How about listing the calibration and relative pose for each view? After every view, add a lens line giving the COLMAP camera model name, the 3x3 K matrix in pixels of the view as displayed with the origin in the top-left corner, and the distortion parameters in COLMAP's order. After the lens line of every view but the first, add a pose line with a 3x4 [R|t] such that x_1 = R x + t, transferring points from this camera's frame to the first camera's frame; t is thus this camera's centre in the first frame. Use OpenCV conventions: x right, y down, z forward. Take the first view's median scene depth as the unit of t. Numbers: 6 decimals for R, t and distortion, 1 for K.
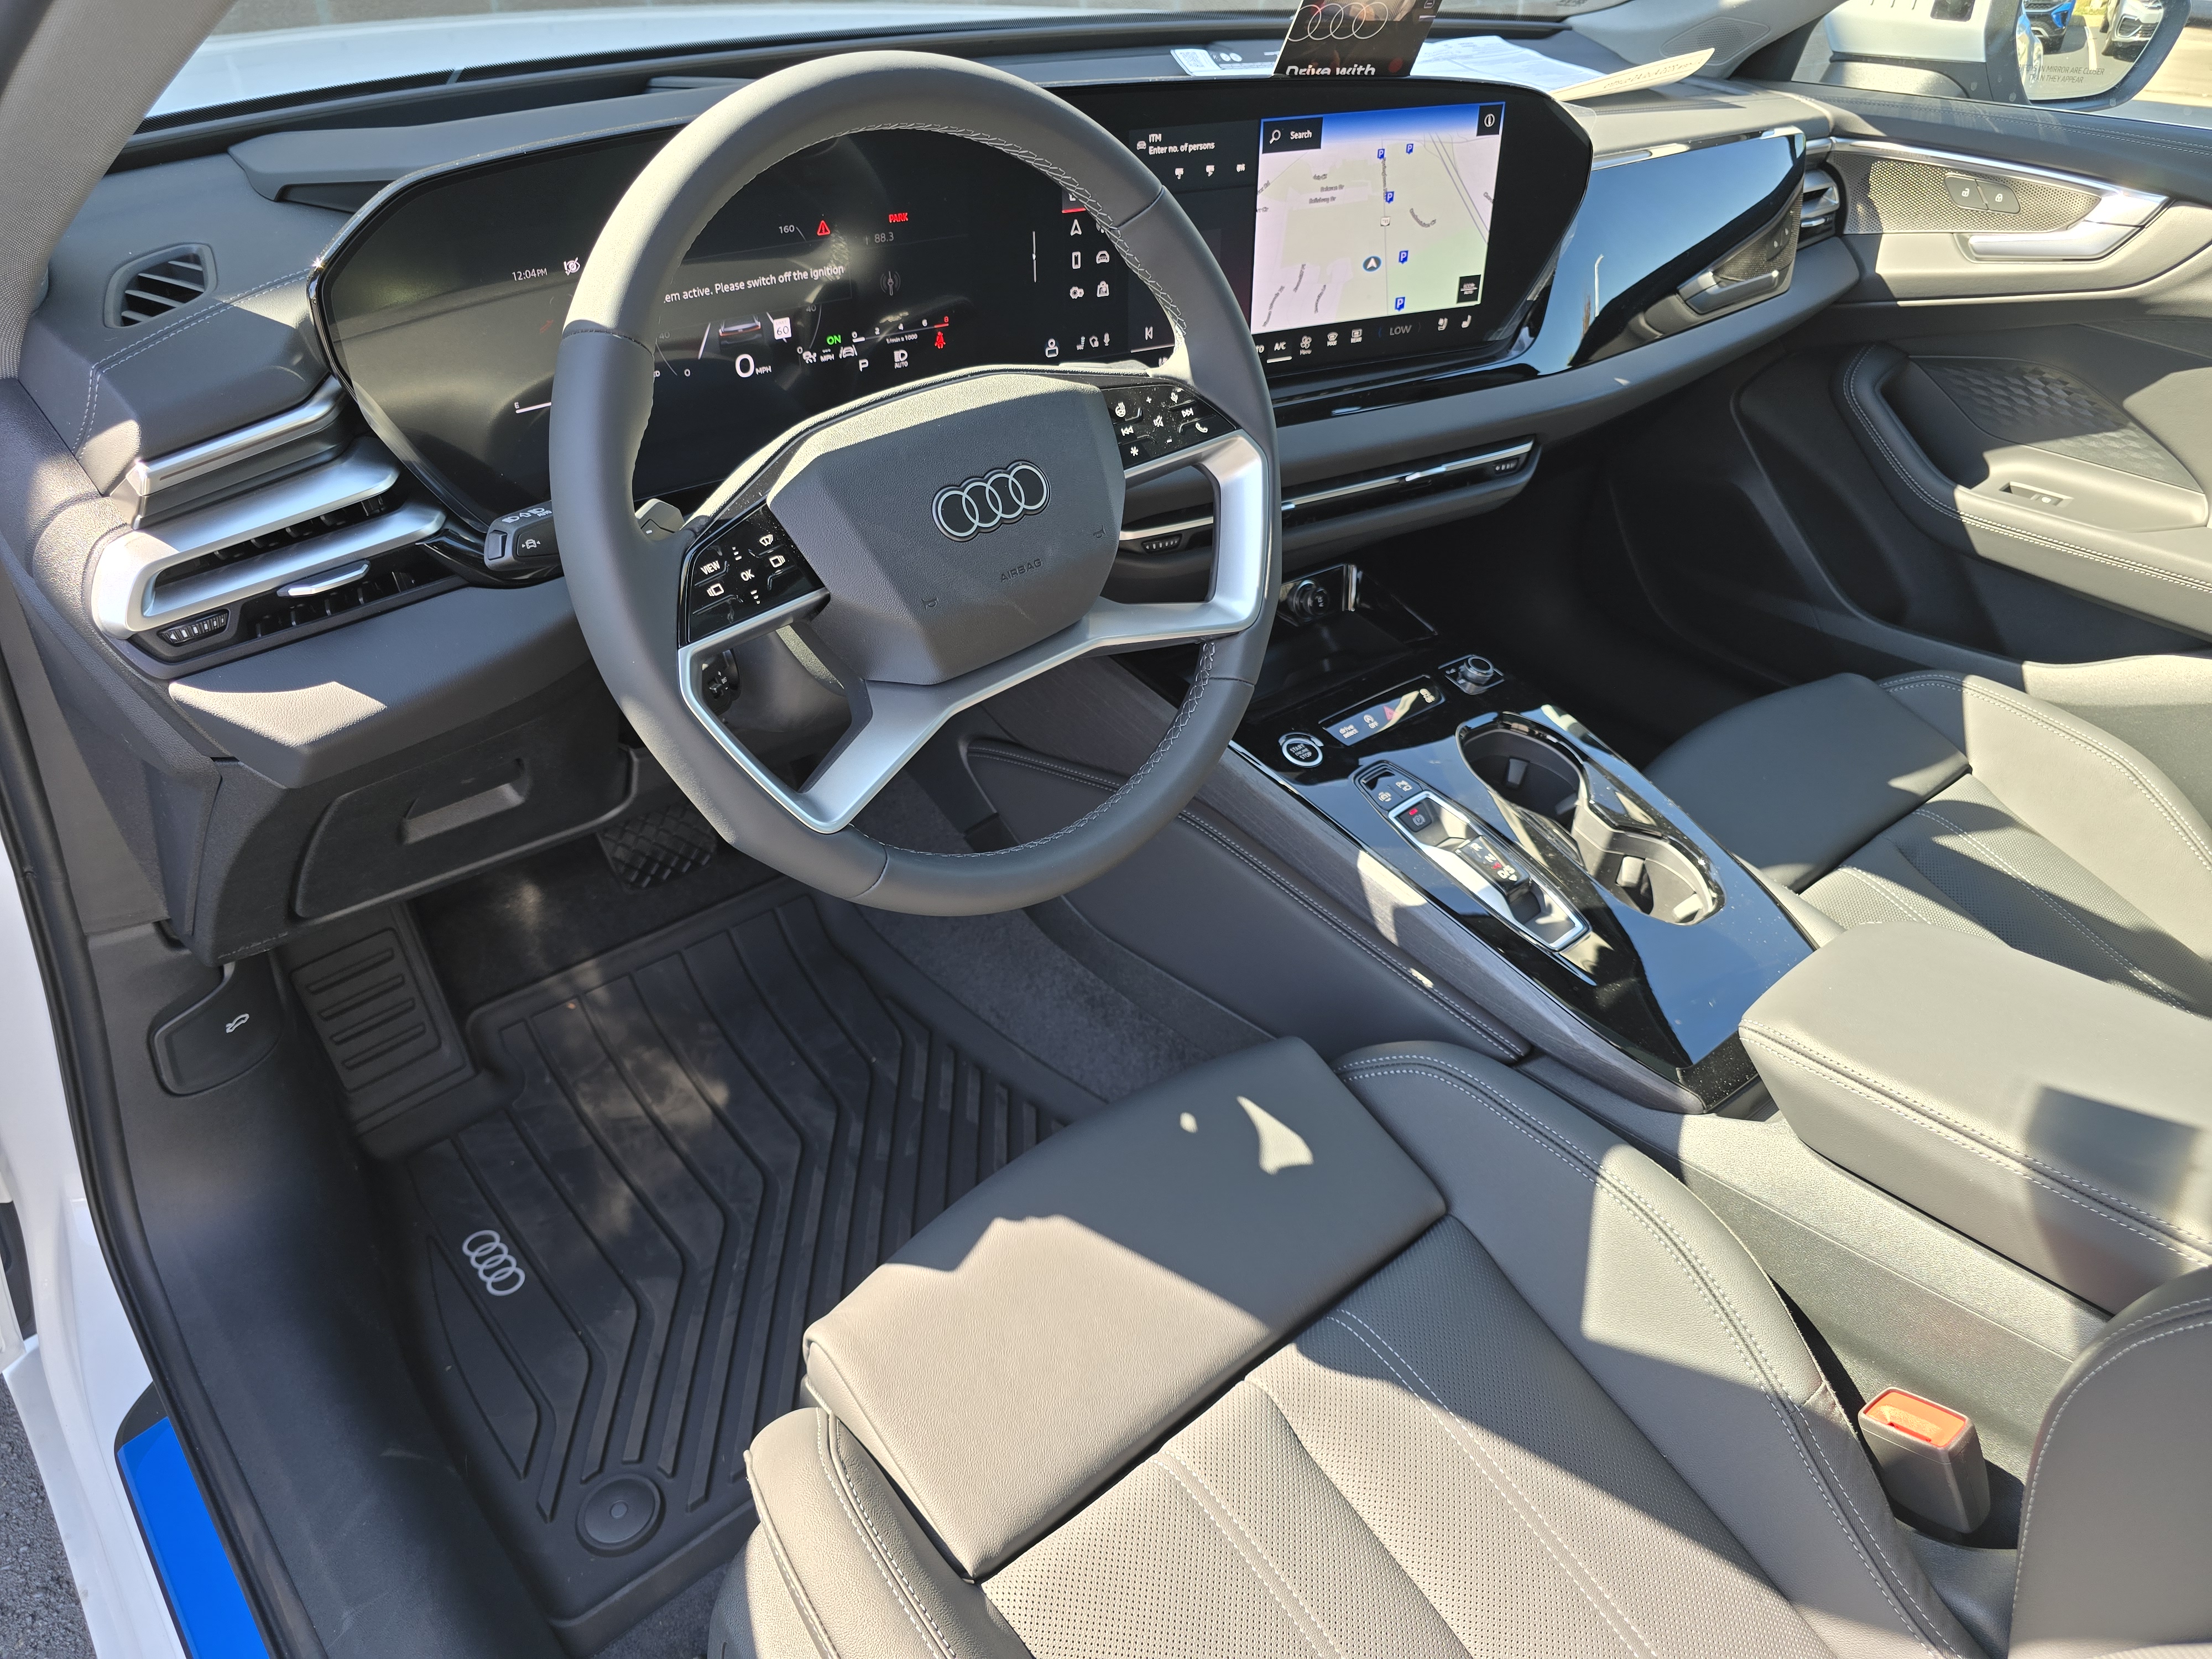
lens RADIAL K [[1477.5, 0, 1091.9], [0, 1477.5, 843.2], [0, 0, 1]] dist [0.039781, -0.031812]
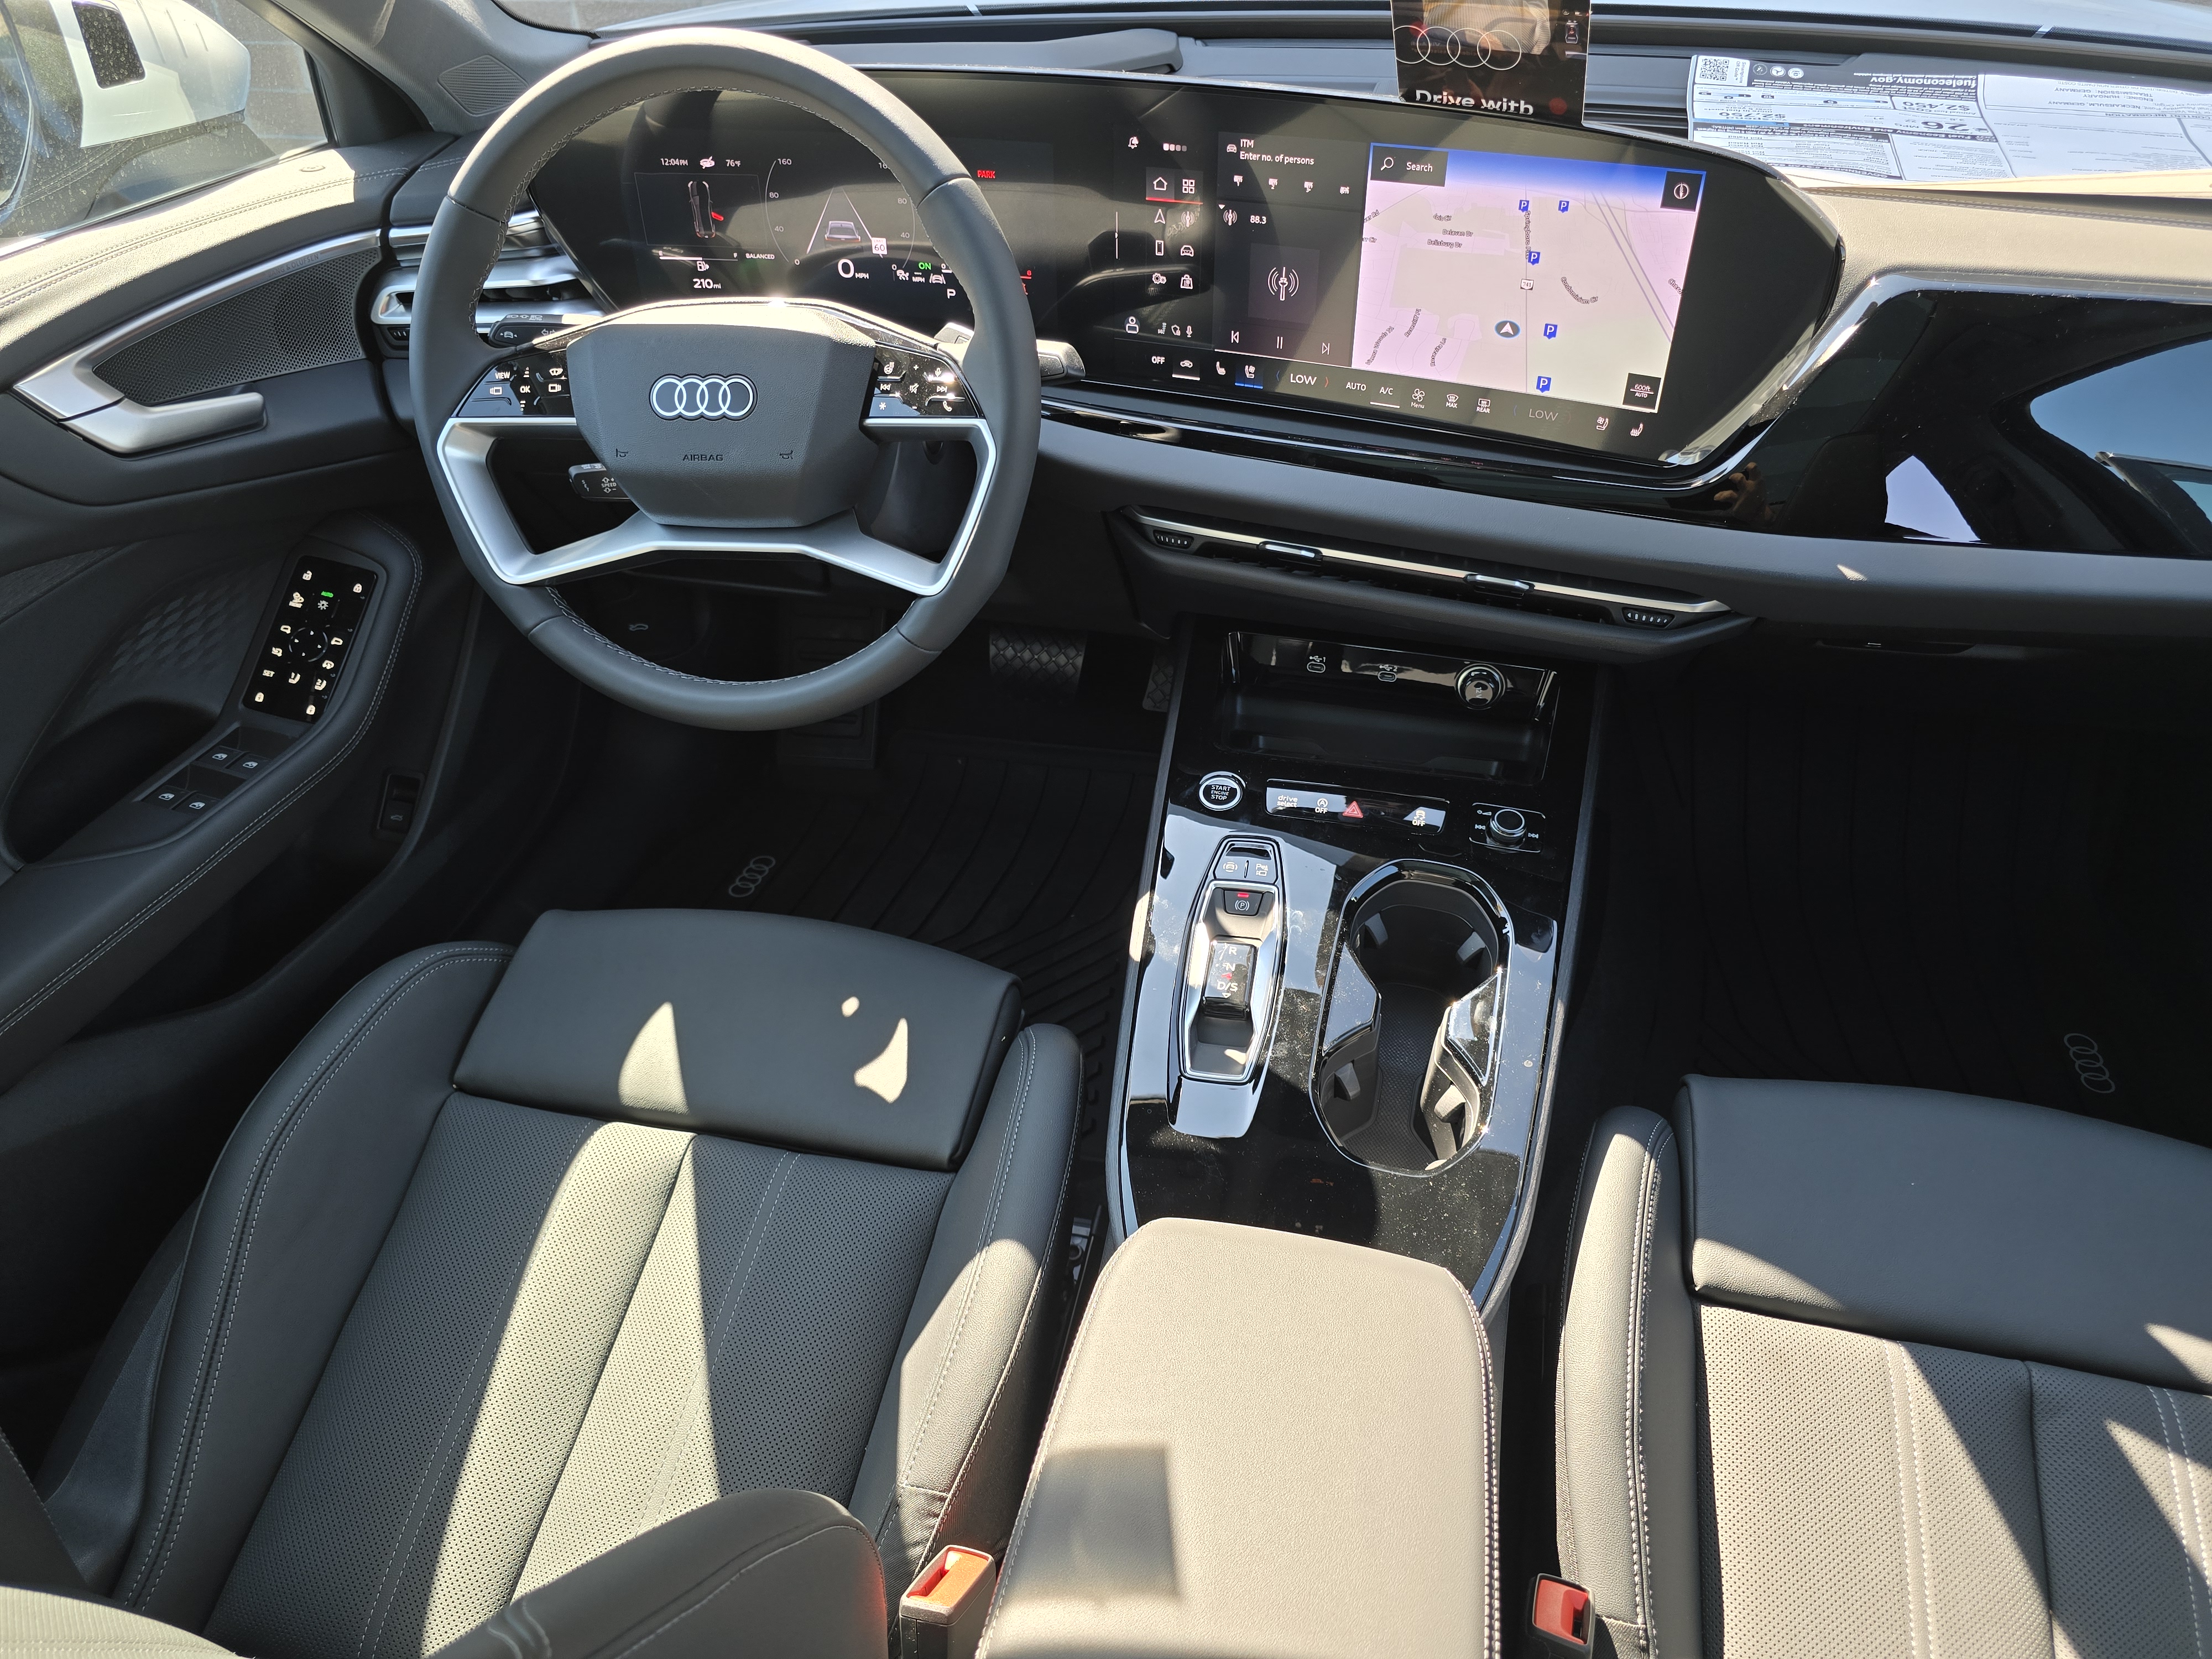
lens RADIAL K [[1477.5, 0, 1114.2], [0, 1477.5, 841.3], [0, 0, 1]] dist [0.039781, -0.031812]
pose [[0.593653, 0.463131, -0.658092, 0.834405], [-0.429087, 0.874011, 0.228012, -0.249133], [0.680779, 0.147018, 0.717583, 0.289313]]
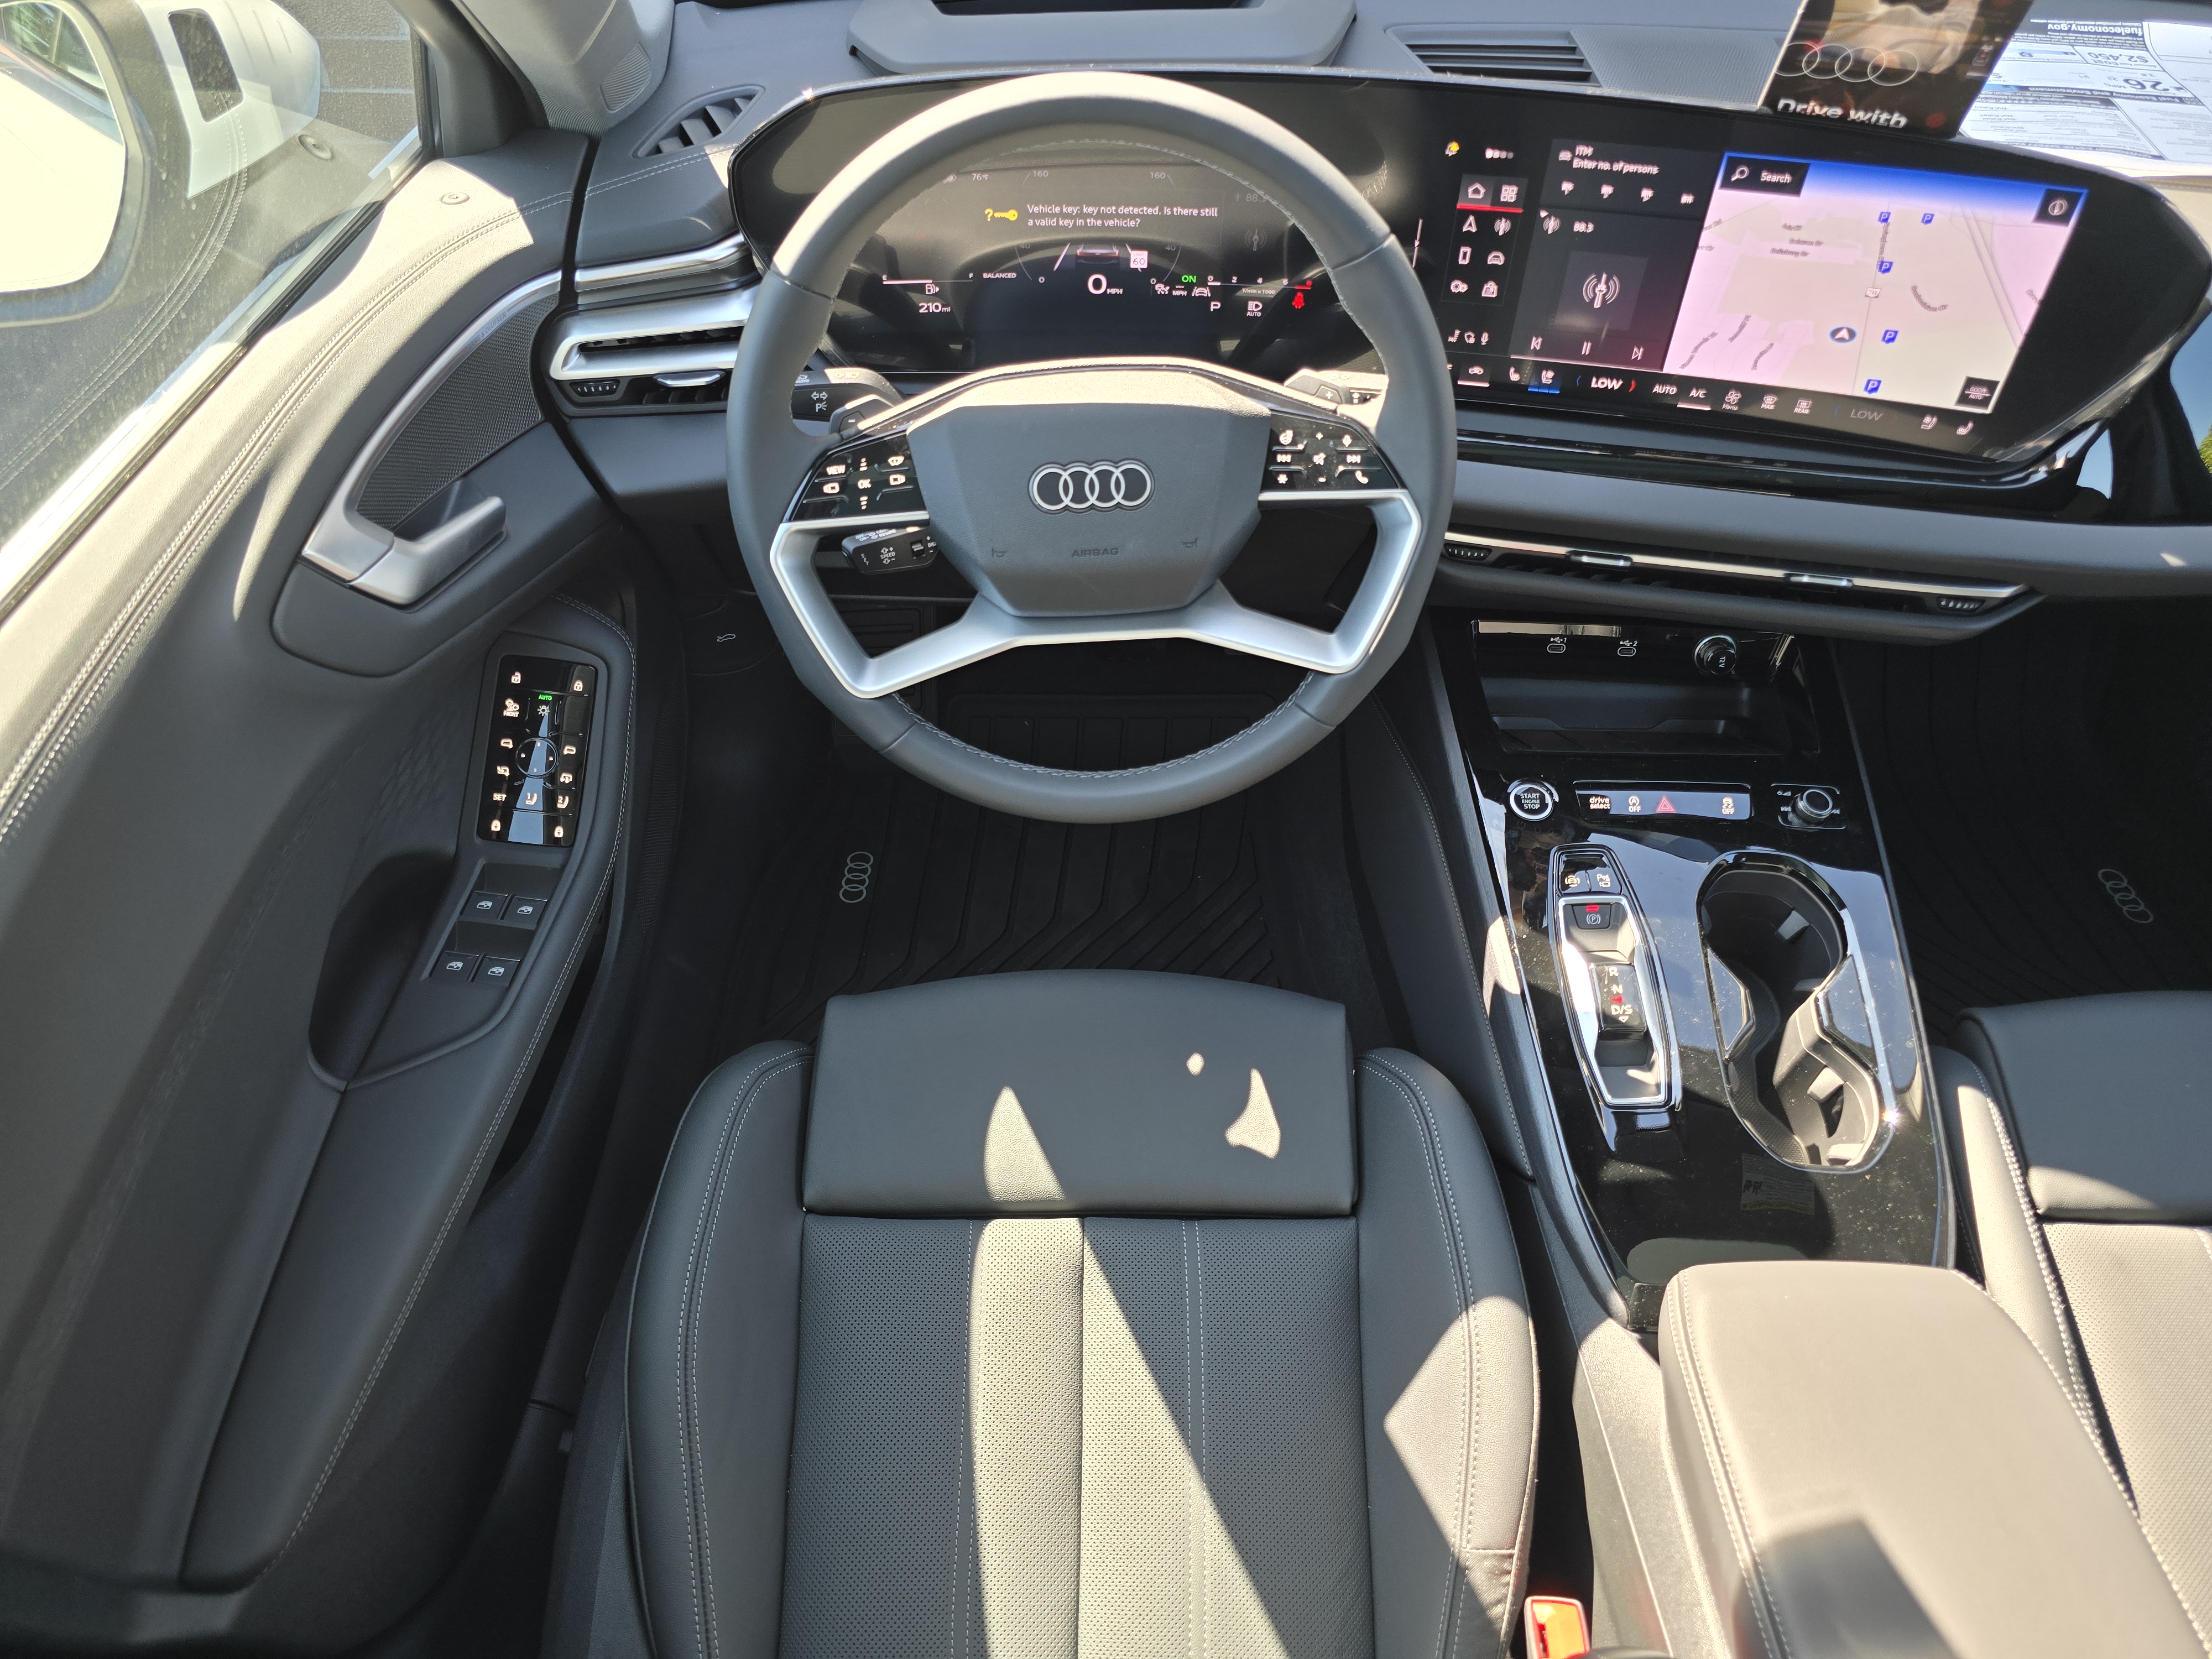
lens RADIAL K [[1477.5, 0, 1110.8], [0, 1477.5, 839.5], [0, 0, 1]] dist [0.039781, -0.031812]
pose [[0.758962, 0.454238, -0.466524, 0.443645], [-0.368592, 0.890345, 0.267256, -0.220701], [0.536765, -0.030880, 0.843166, 0.024354]]
